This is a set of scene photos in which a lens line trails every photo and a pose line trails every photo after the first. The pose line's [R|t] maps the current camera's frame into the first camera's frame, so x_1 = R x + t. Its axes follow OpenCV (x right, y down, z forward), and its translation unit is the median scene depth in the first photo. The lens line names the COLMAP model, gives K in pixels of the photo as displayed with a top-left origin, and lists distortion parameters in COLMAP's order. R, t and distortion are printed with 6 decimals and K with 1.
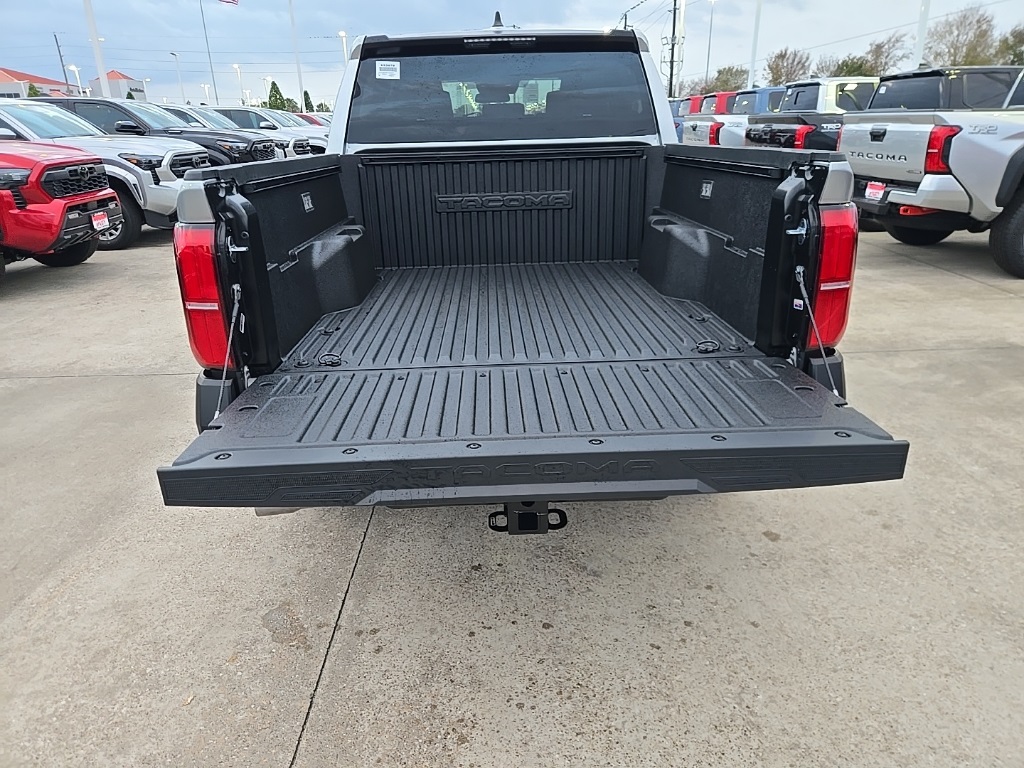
lens RADIAL K [[687.8, 0, 512.0], [0, 687.8, 384.0], [0, 0, 1]] dist [0.061461, -0.045041]
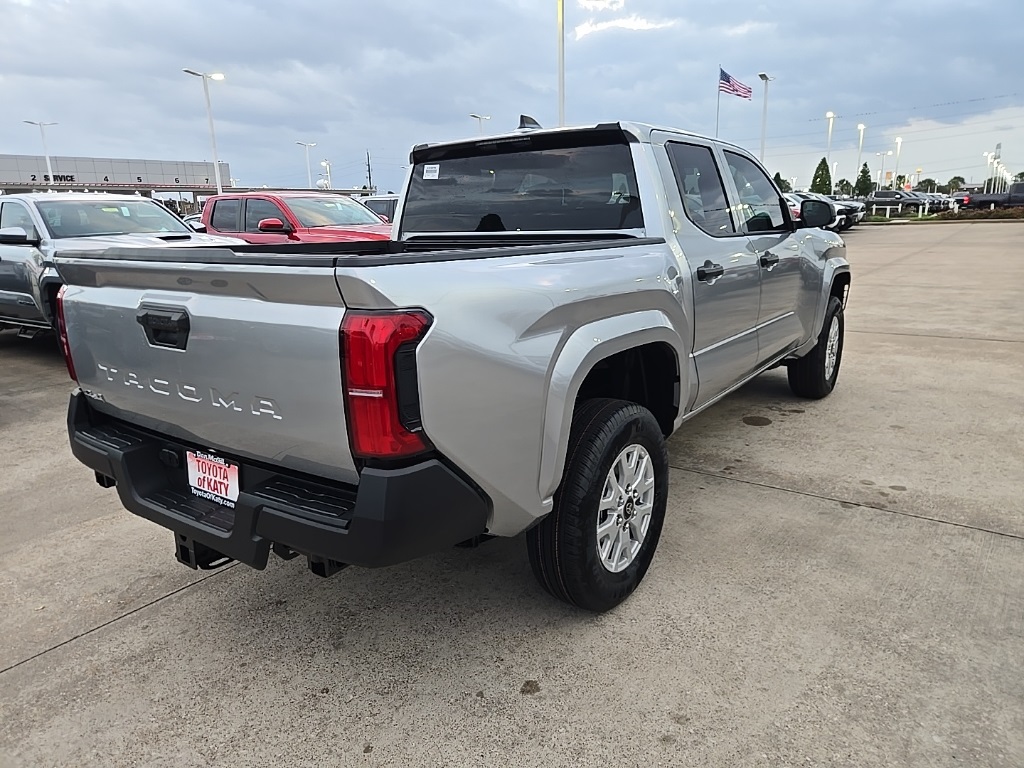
lens RADIAL K [[687.8, 0, 512.0], [0, 687.8, 384.0], [0, 0, 1]] dist [0.061461, -0.045041]
pose [[0.789891, 0.147227, -0.595313, 0.669341], [-0.208600, 0.977372, -0.035066, -0.092007], [0.576679, 0.151881, 0.802729, 0.203037]]
